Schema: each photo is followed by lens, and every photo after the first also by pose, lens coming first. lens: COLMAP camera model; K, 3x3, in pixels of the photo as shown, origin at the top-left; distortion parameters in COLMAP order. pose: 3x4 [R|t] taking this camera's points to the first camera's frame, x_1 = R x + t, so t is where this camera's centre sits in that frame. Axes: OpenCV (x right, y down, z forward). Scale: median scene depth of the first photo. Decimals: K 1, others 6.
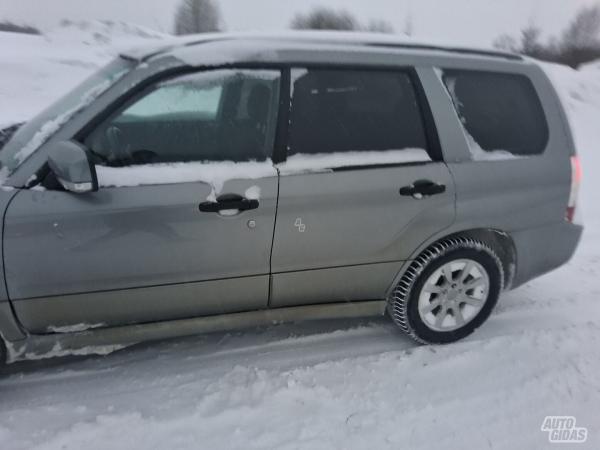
lens RADIAL K [[450.7, 0, 300.0], [0, 450.7, 225.0], [0, 0, 1]] dist [0.055120, -0.050721]
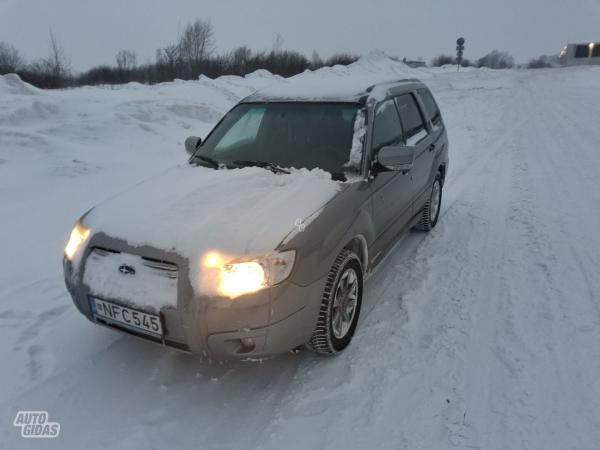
lens RADIAL K [[450.7, 0, 300.0], [0, 450.7, 225.0], [0, 0, 1]] dist [0.055120, -0.050721]
pose [[0.689908, -0.290296, 0.663140, -1.677263], [0.303780, 0.947607, 0.098783, -0.140838], [-0.657073, 0.133297, 0.741948, -0.086951]]
